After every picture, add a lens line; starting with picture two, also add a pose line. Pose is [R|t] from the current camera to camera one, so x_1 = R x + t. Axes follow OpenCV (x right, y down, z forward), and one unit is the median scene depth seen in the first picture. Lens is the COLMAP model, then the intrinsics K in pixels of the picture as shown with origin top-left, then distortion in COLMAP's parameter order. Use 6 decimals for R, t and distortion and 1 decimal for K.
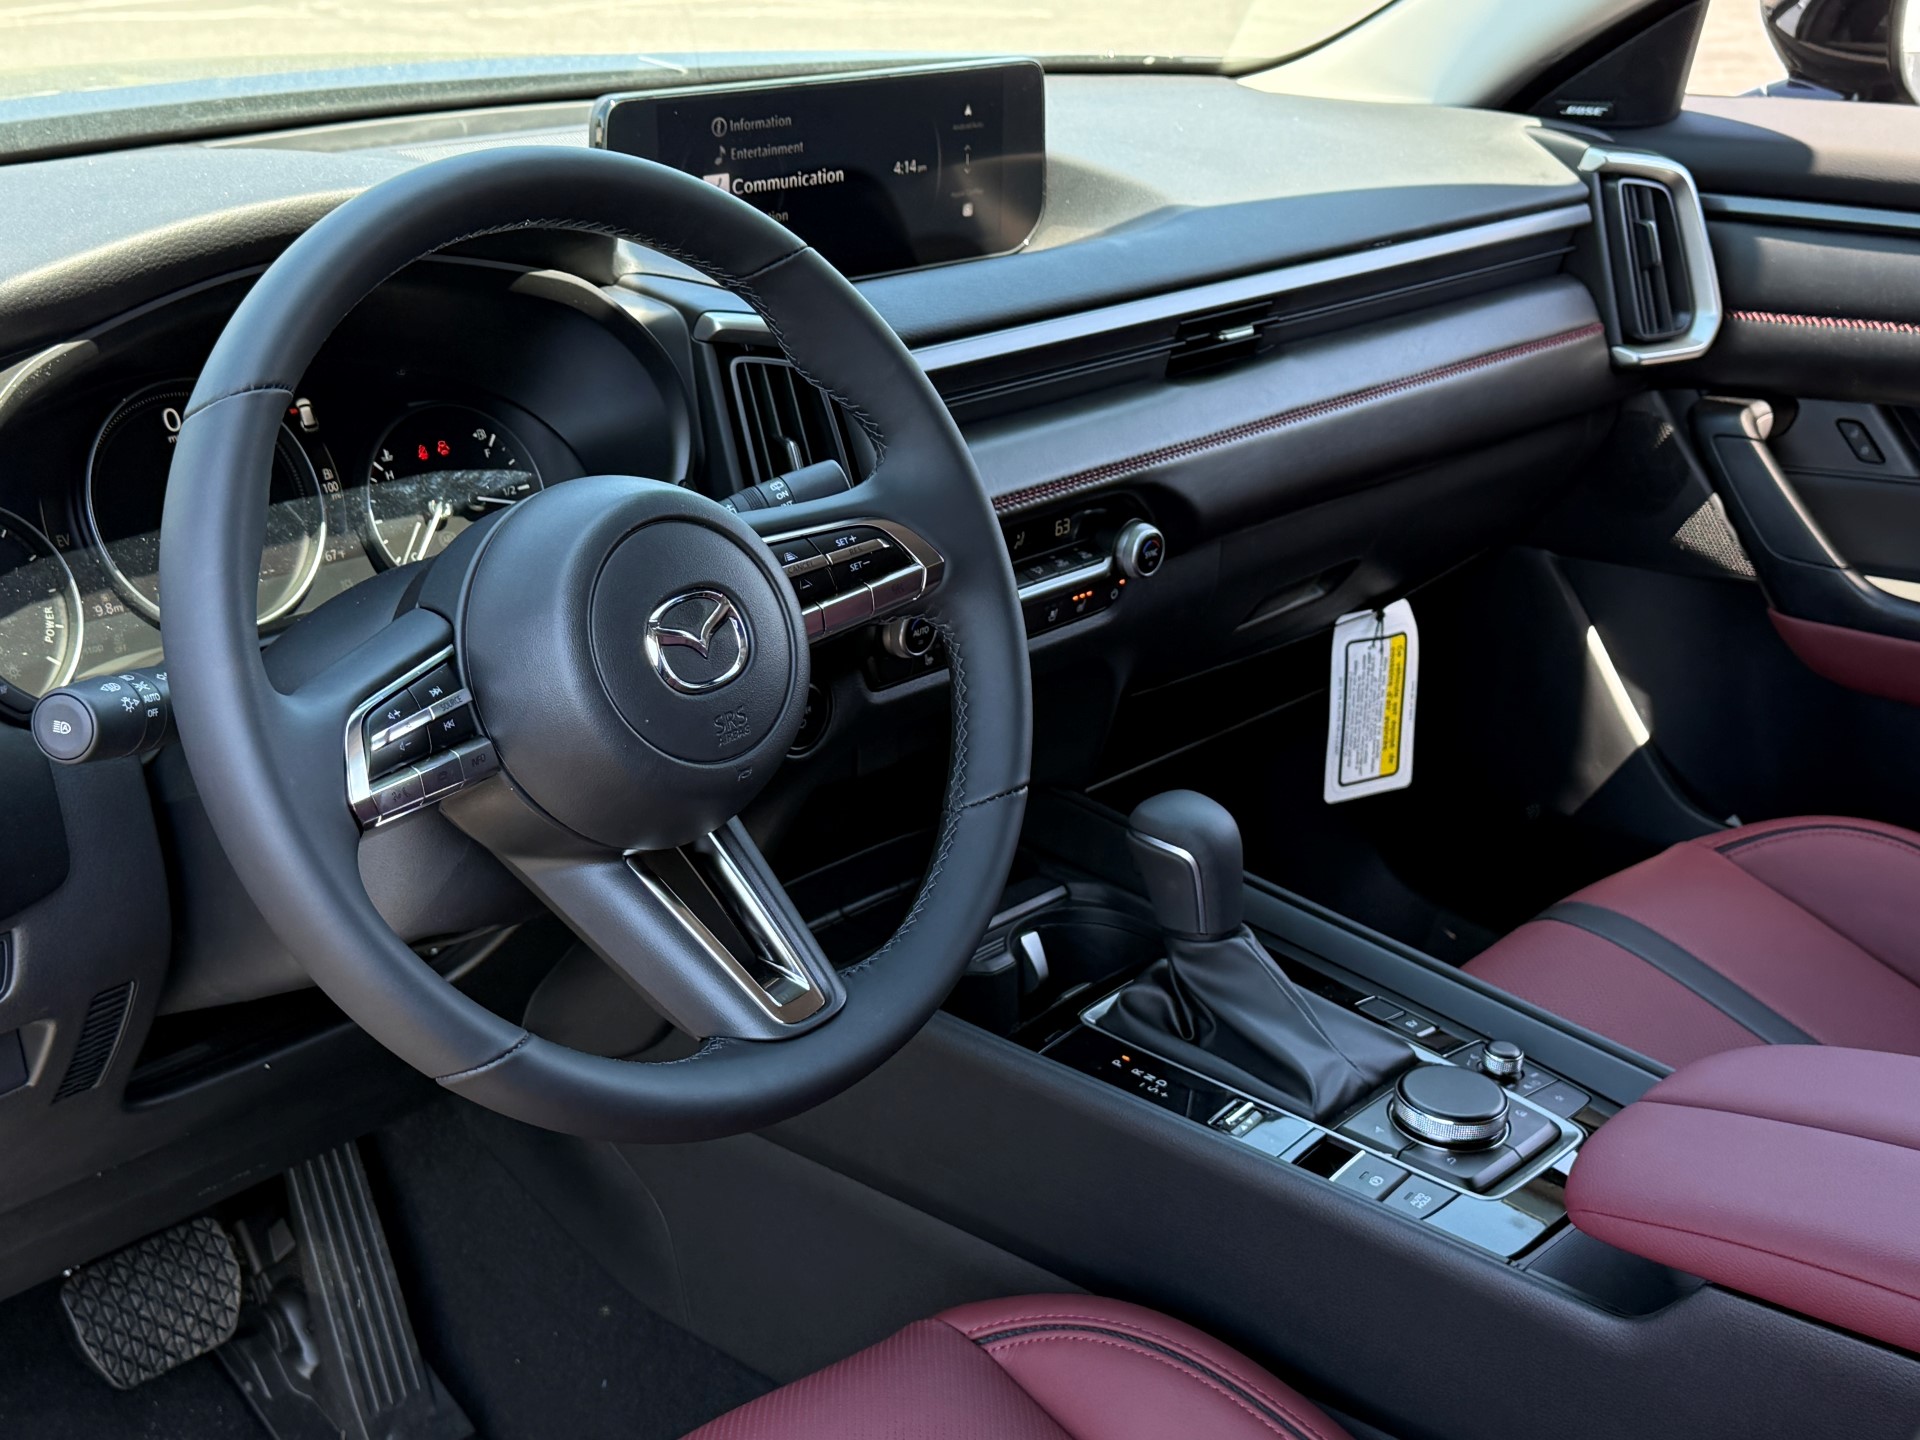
lens RADIAL K [[2592.8, 0, 960.0], [0, 2592.8, 720.0], [0, 0, 1]] dist [0.123722, -0.026471]
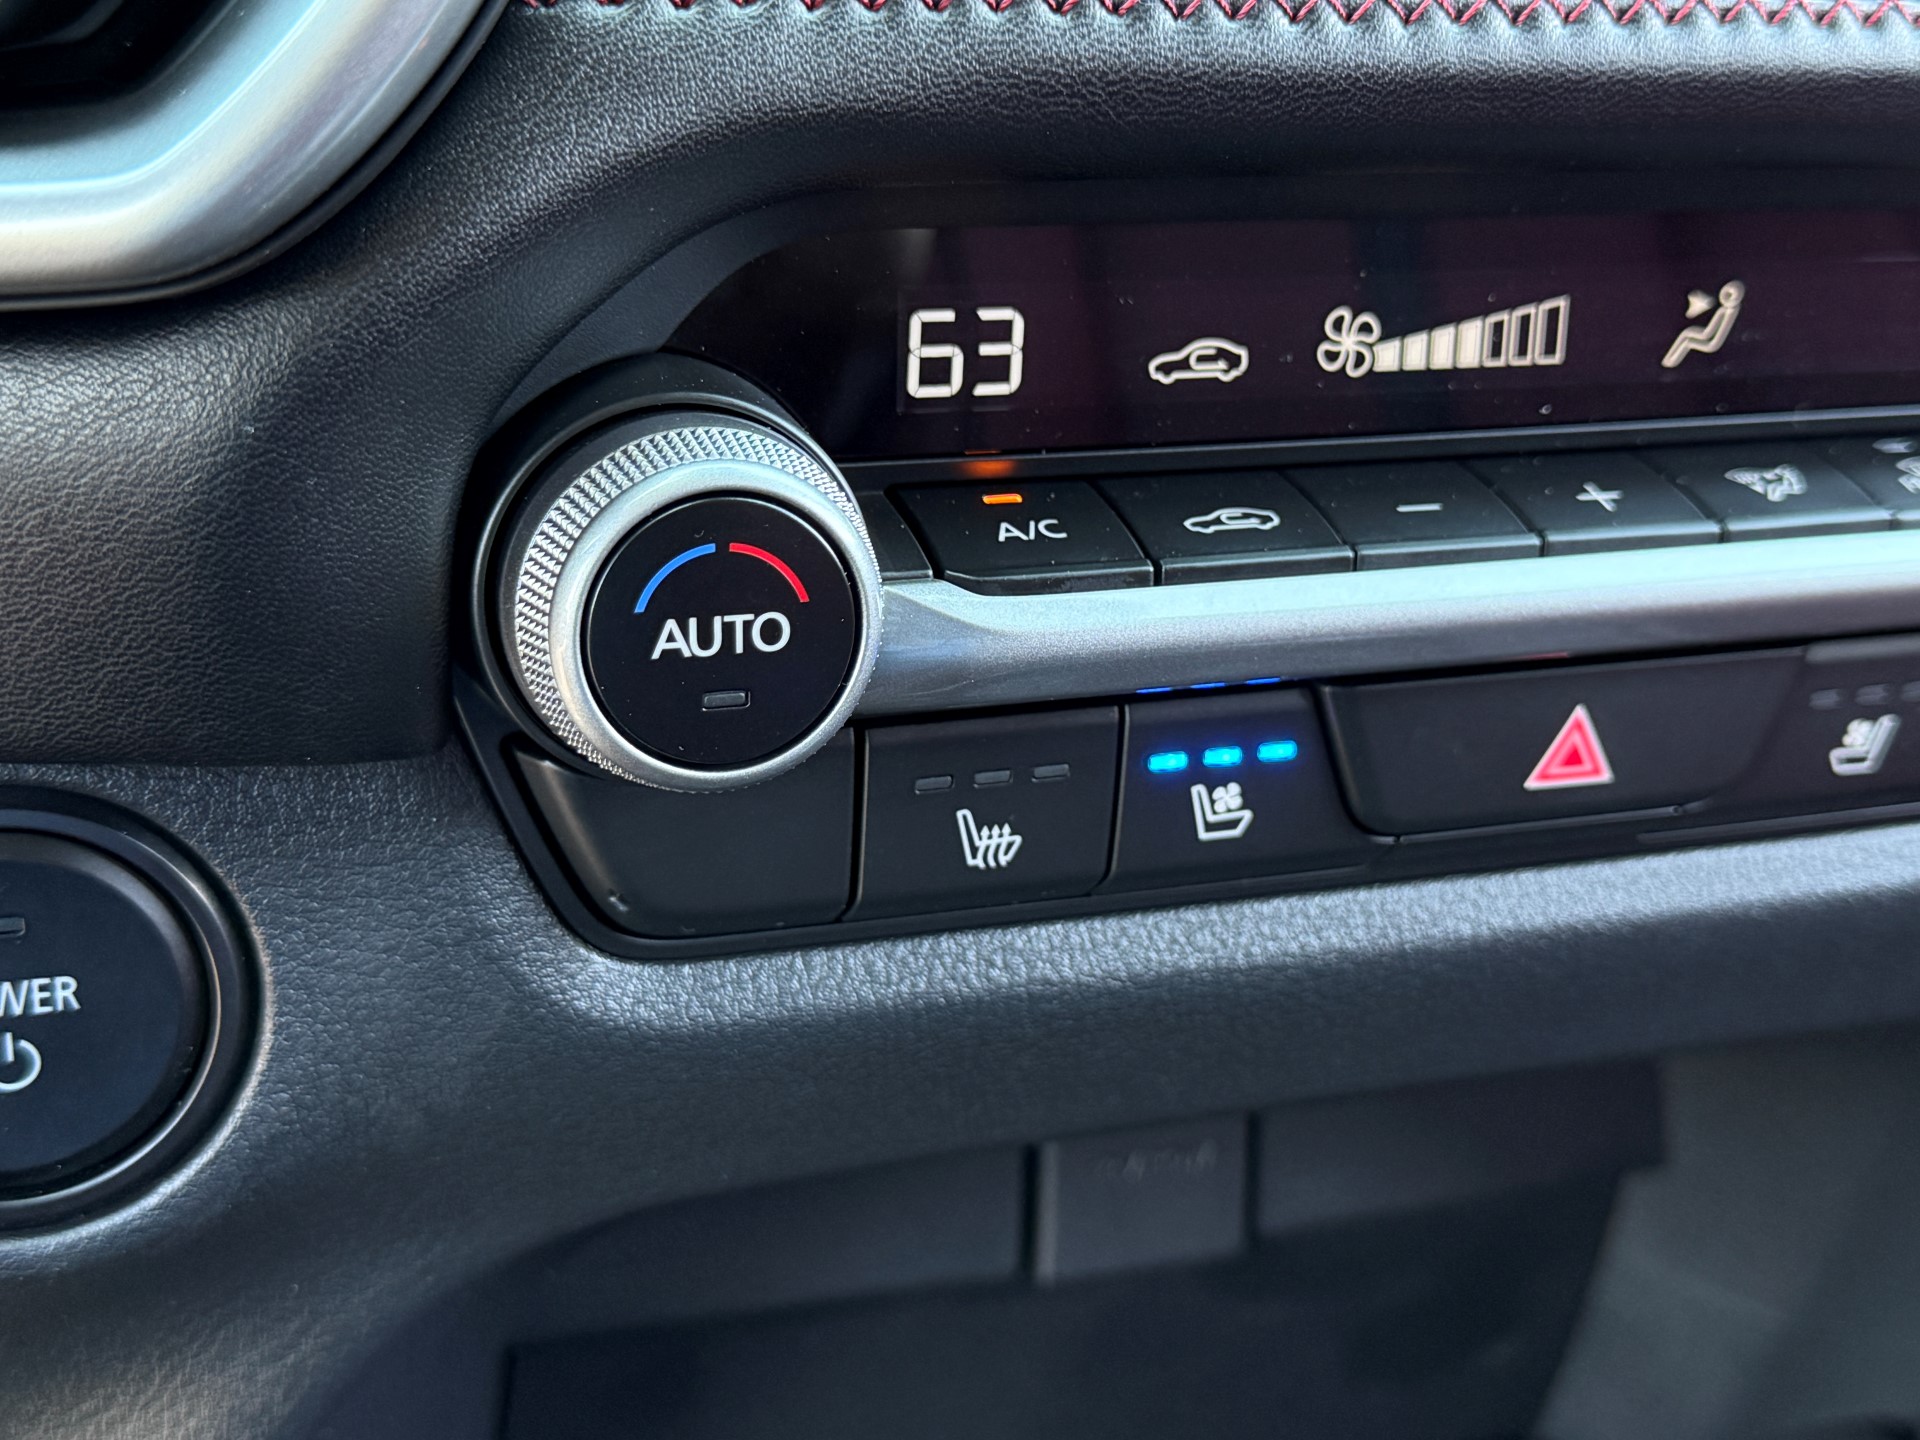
lens RADIAL K [[2466.1, 0, 991.7], [0, 2466.1, 723.0], [0, 0, 1]] dist [0.184186, -0.556568]
pose [[0.884145, 0.134083, -0.447559, 0.061915], [-0.168906, 0.984876, -0.038614, -0.023458], [0.435613, 0.109736, 0.893420, 0.794417]]
